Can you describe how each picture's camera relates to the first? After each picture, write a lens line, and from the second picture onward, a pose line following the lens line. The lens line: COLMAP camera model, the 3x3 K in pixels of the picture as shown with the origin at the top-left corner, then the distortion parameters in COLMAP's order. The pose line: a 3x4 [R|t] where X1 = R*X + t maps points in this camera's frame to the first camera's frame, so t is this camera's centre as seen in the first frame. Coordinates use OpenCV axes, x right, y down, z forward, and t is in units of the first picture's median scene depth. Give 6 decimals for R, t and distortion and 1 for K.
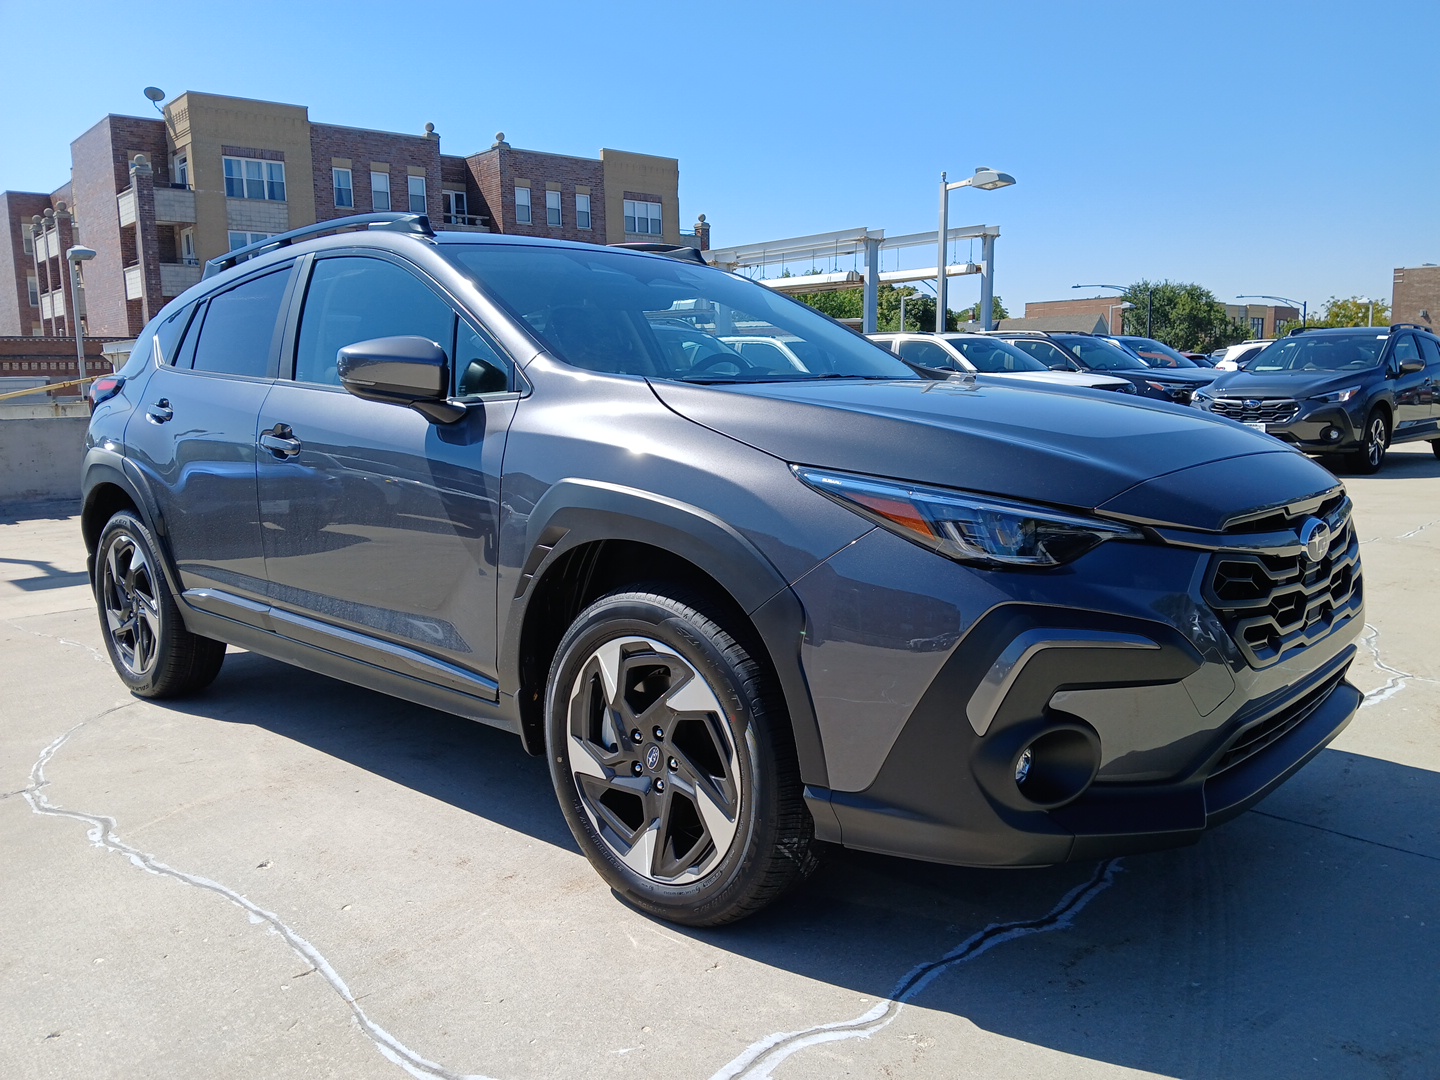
lens RADIAL K [[1158.0, 0, 725.6], [0, 1158.0, 540.0], [0, 0, 1]] dist [0.037244, -0.064690]
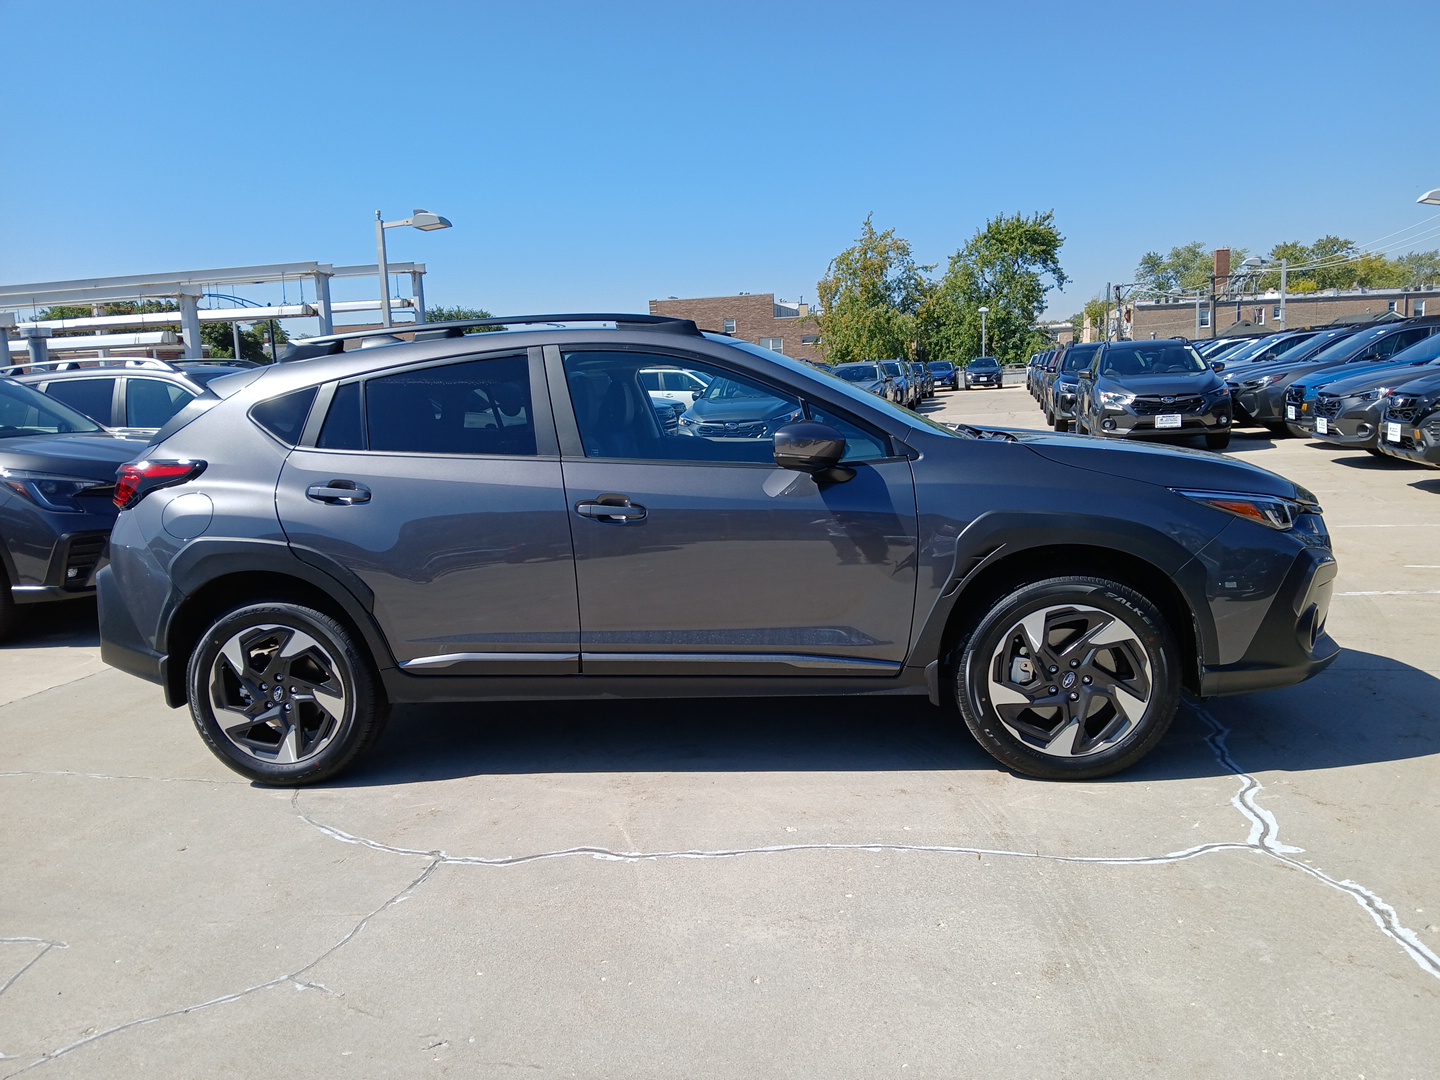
lens RADIAL K [[1158.0, 0, 719.7], [0, 1158.0, 540.1], [0, 0, 1]] dist [0.037244, -0.064690]
pose [[0.803892, -0.103898, 0.585630, -1.113314], [0.112073, 0.993447, 0.022408, -0.075271], [-0.584121, 0.047619, 0.810268, -0.019025]]
